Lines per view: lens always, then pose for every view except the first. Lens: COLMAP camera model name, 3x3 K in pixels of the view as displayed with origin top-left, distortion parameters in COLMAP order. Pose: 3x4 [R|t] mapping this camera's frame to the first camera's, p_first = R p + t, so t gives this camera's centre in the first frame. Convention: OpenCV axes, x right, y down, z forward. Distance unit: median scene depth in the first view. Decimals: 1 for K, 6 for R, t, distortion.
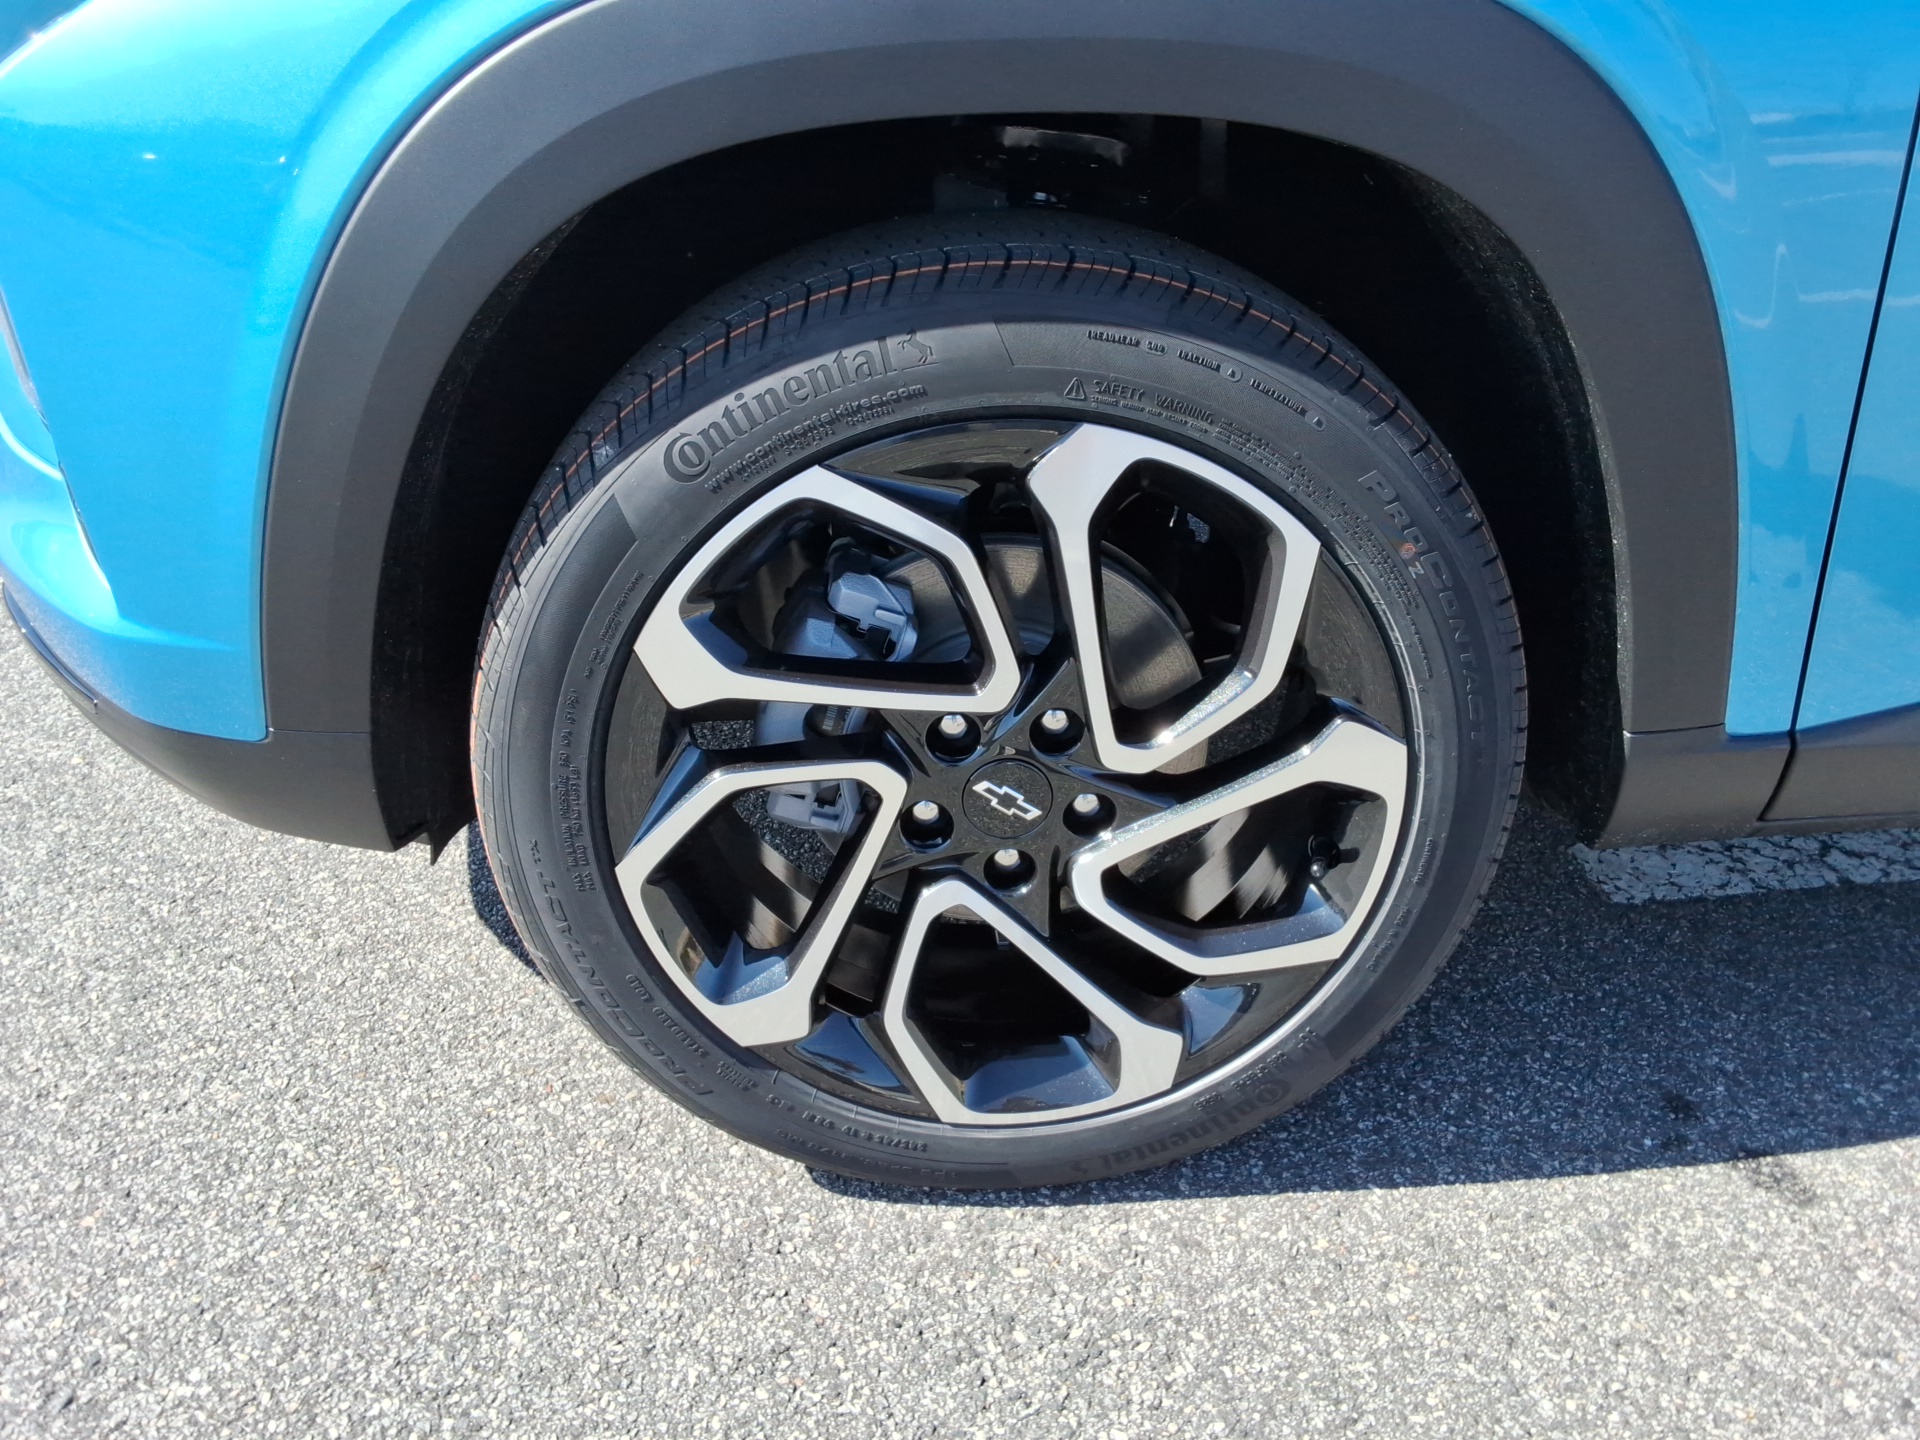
lens RADIAL K [[1547.2, 0, 982.5], [0, 1547.2, 709.6], [0, 0, 1]] dist [0.103887, -0.165479]
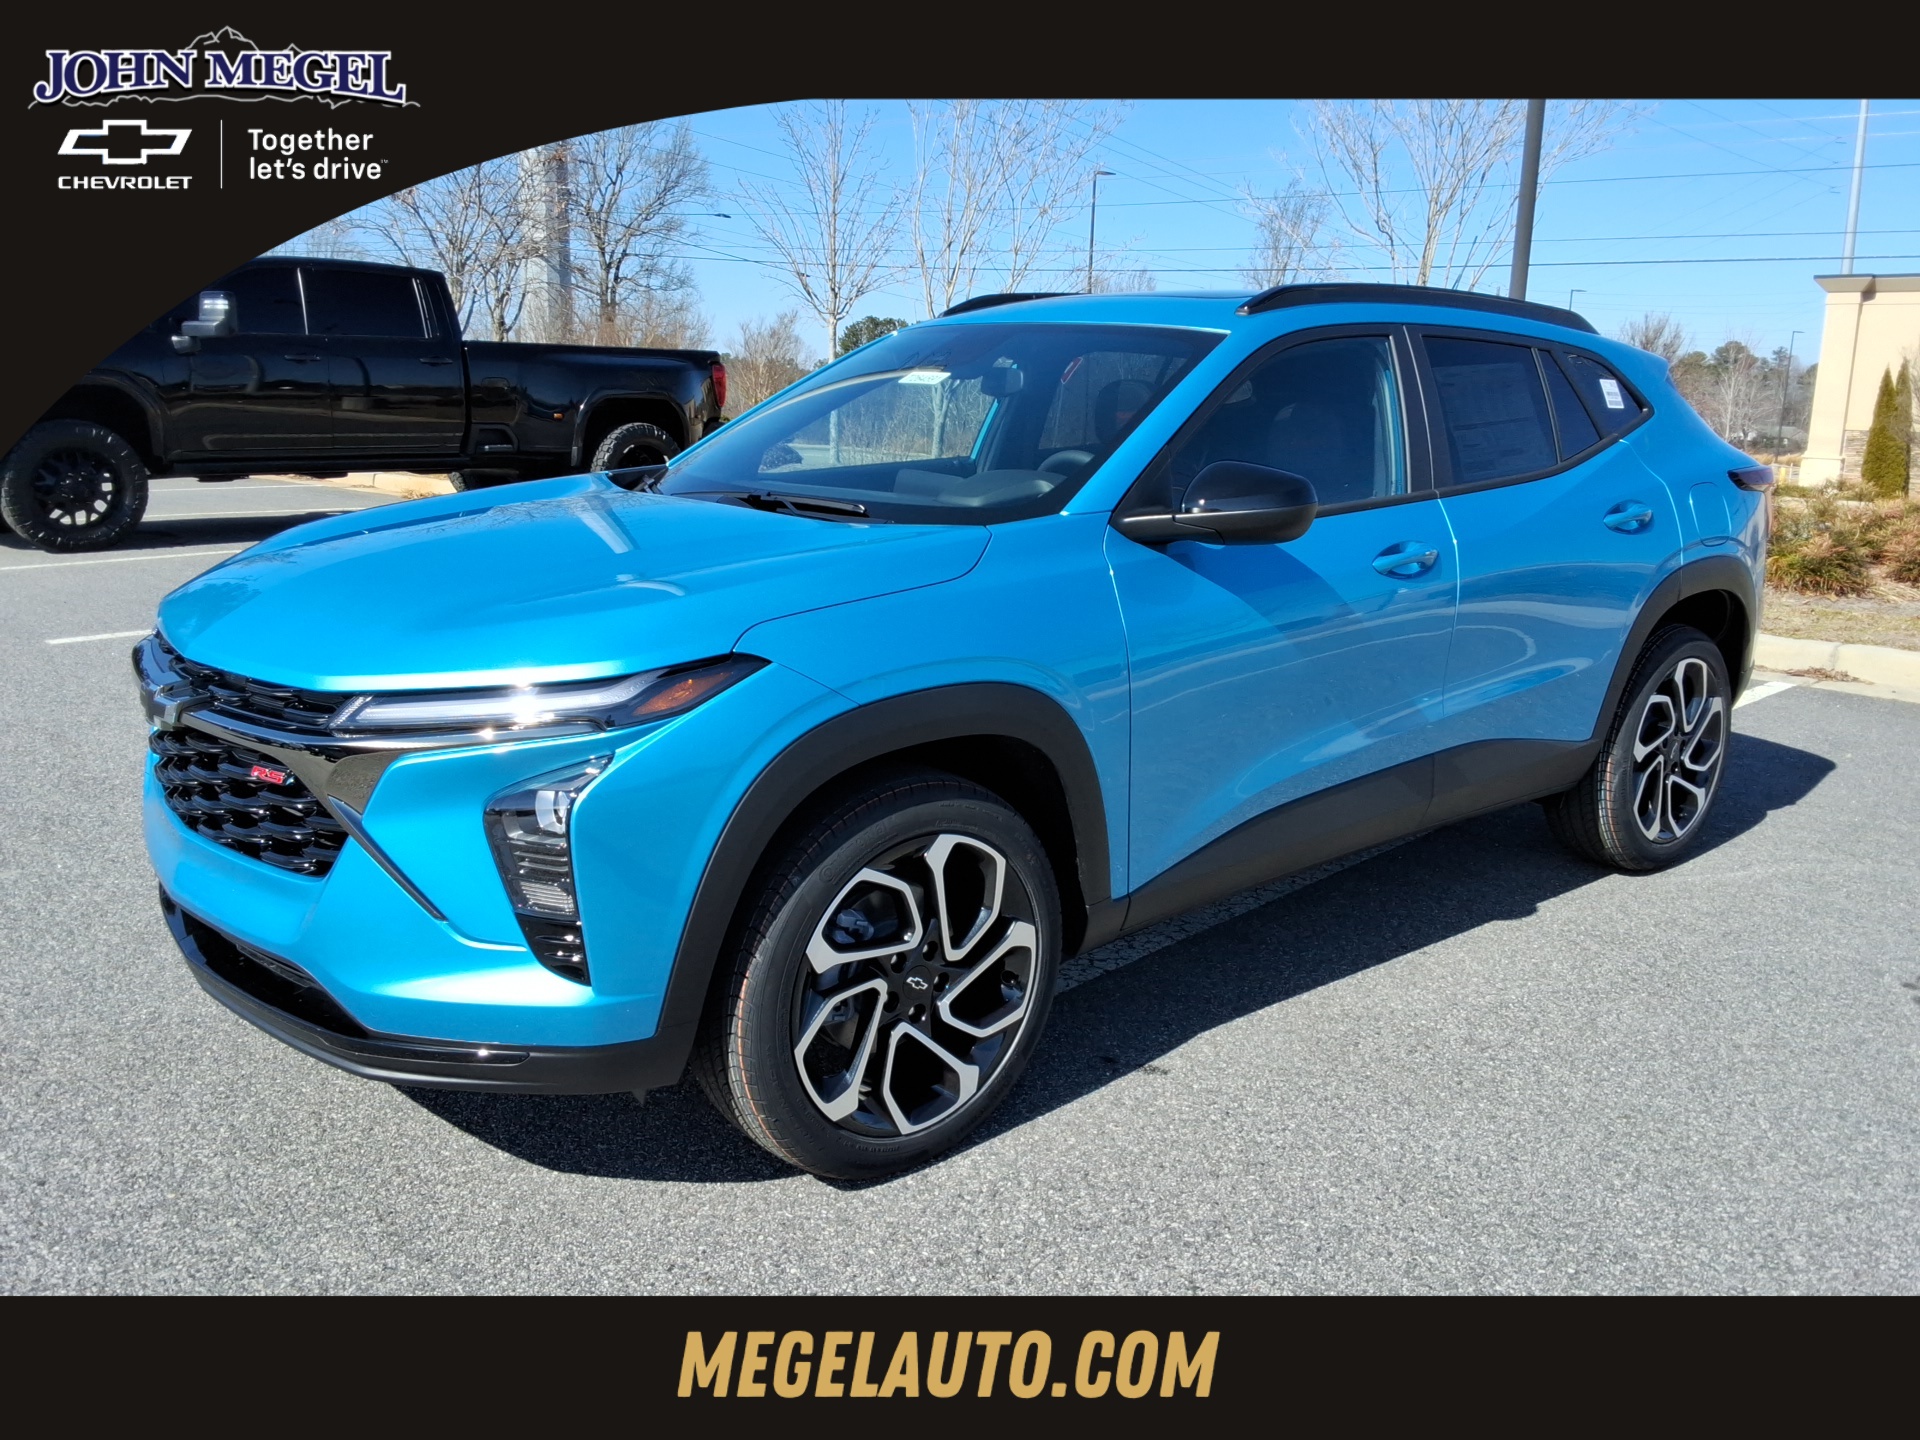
lens RADIAL K [[1547.2, 0, 982.5], [0, 1547.2, 709.6], [0, 0, 1]] dist [0.103887, -0.165479]
pose [[0.786237, -0.137735, 0.602379, -1.380435], [0.269769, 0.953545, -0.134077, 0.000306], [-0.555929, 0.267919, 0.786869, -1.198821]]
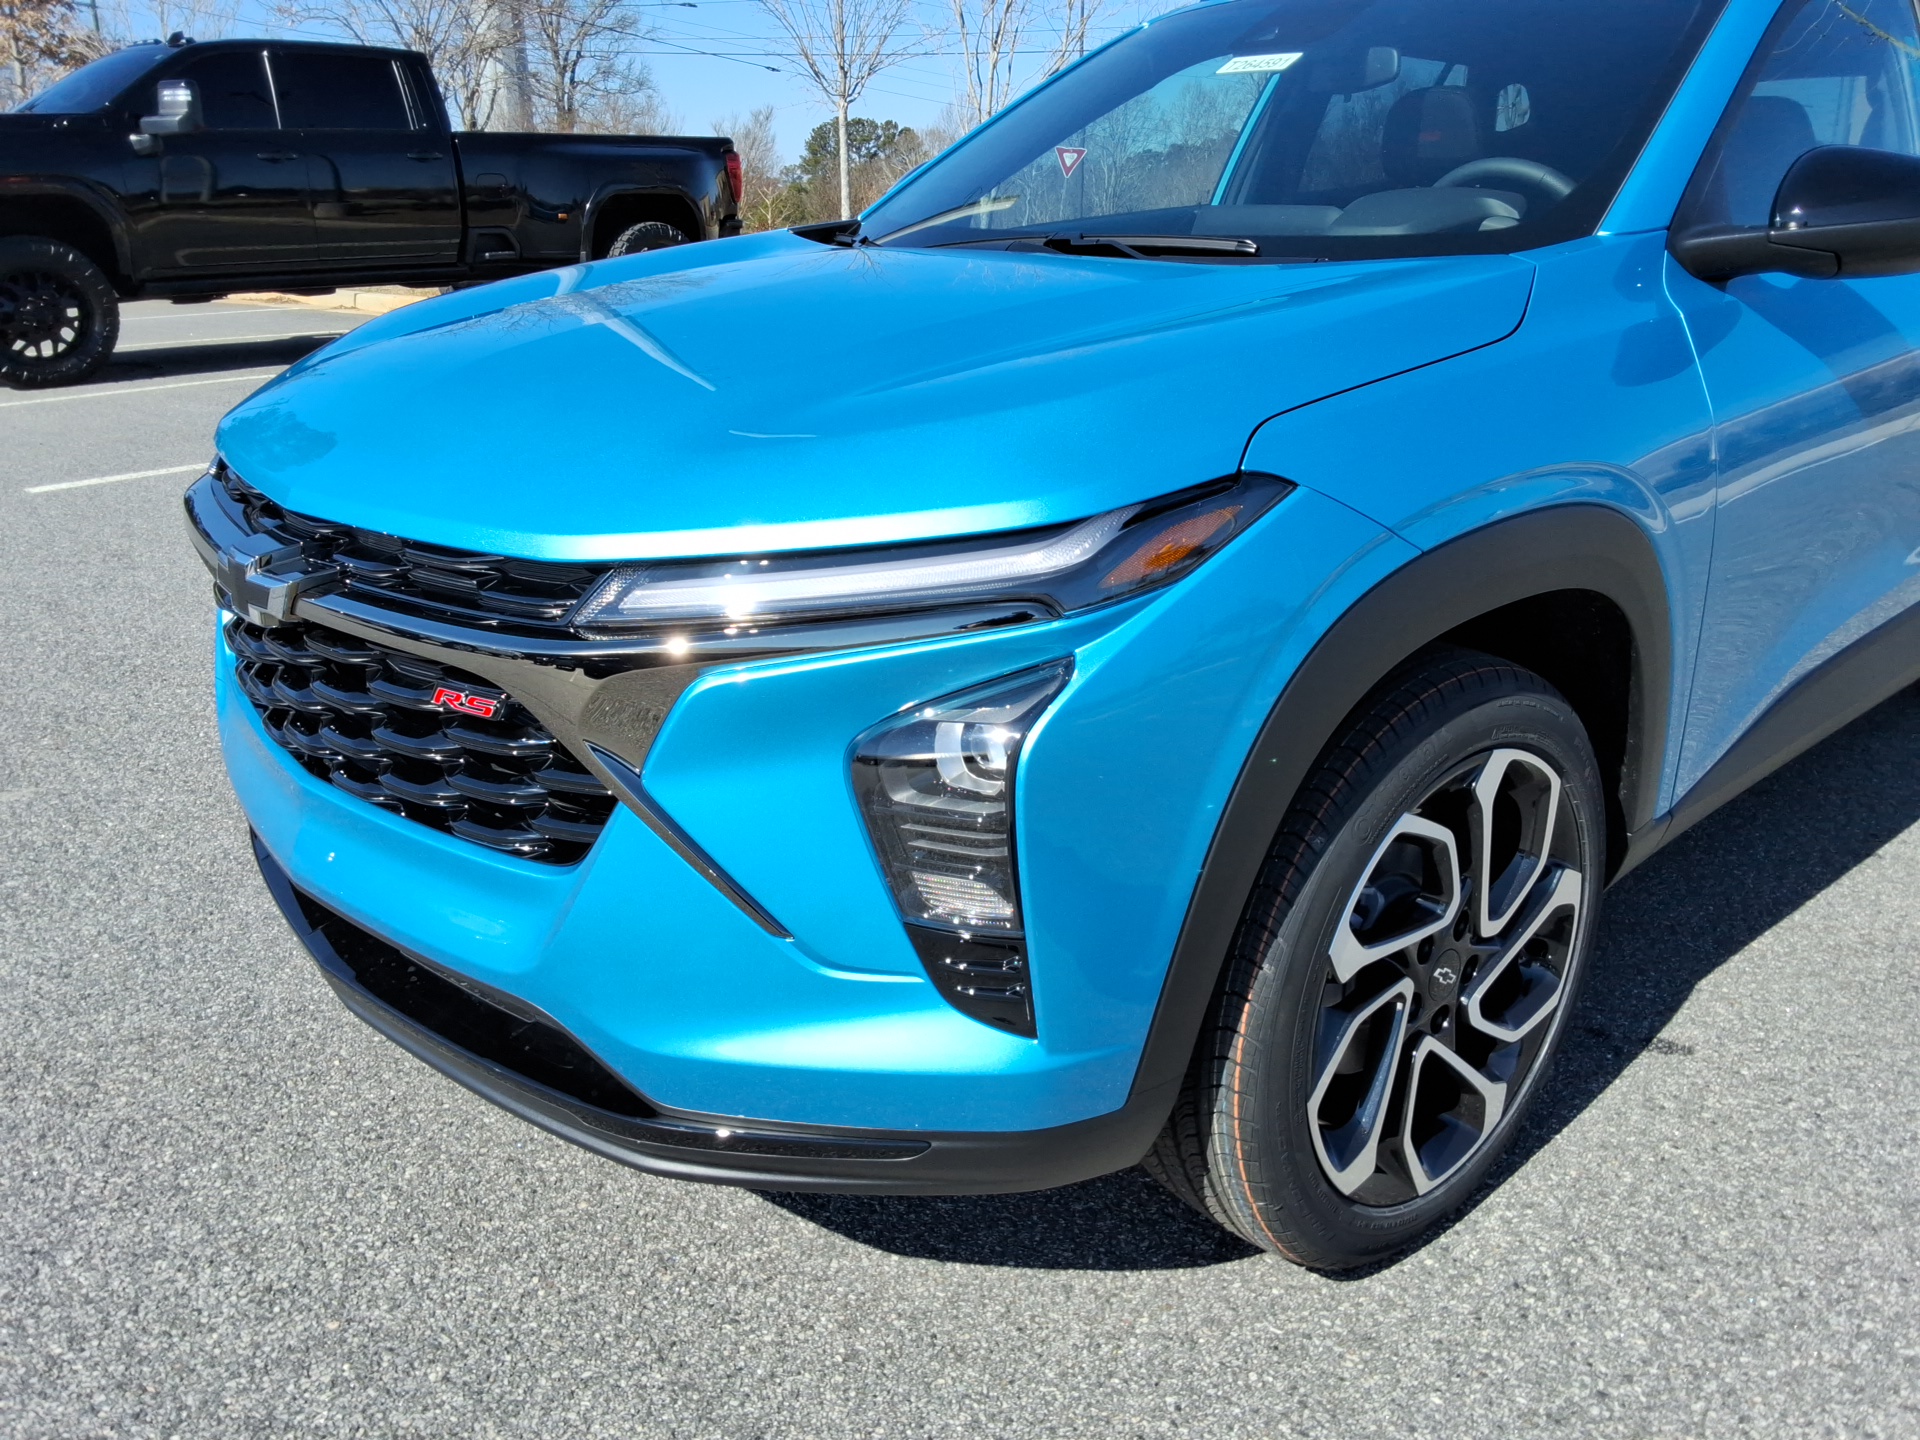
lens RADIAL K [[1547.2, 0, 982.5], [0, 1547.2, 709.6], [0, 0, 1]] dist [0.103887, -0.165479]
pose [[0.774928, -0.233987, 0.587143, -1.285625], [0.303505, 0.952600, -0.020946, -0.328729], [-0.554411, 0.194432, 0.809212, -0.138334]]
